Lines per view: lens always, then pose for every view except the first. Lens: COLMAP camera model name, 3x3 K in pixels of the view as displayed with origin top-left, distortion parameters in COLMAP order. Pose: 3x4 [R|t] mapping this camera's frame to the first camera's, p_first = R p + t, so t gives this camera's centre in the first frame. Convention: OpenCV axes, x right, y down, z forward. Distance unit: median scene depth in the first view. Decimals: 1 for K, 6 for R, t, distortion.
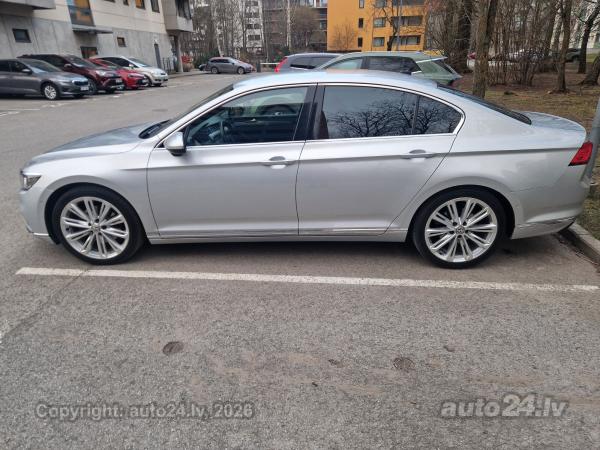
lens RADIAL K [[415.6, 0, 302.5], [0, 415.6, 226.1], [0, 0, 1]] dist [0.054911, -0.032923]
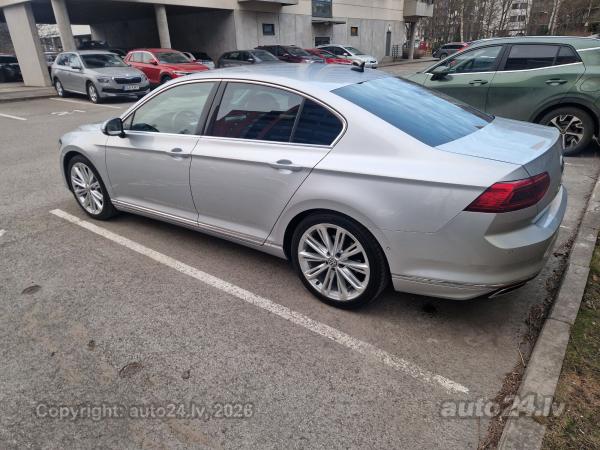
lens RADIAL K [[415.6, 0, 302.3], [0, 415.6, 227.8], [0, 0, 1]] dist [0.054911, -0.032923]
pose [[0.835772, 0.210679, -0.507051, 0.726066], [-0.194229, 0.977190, 0.085874, -0.115822], [0.513577, 0.026713, 0.857628, 0.249854]]
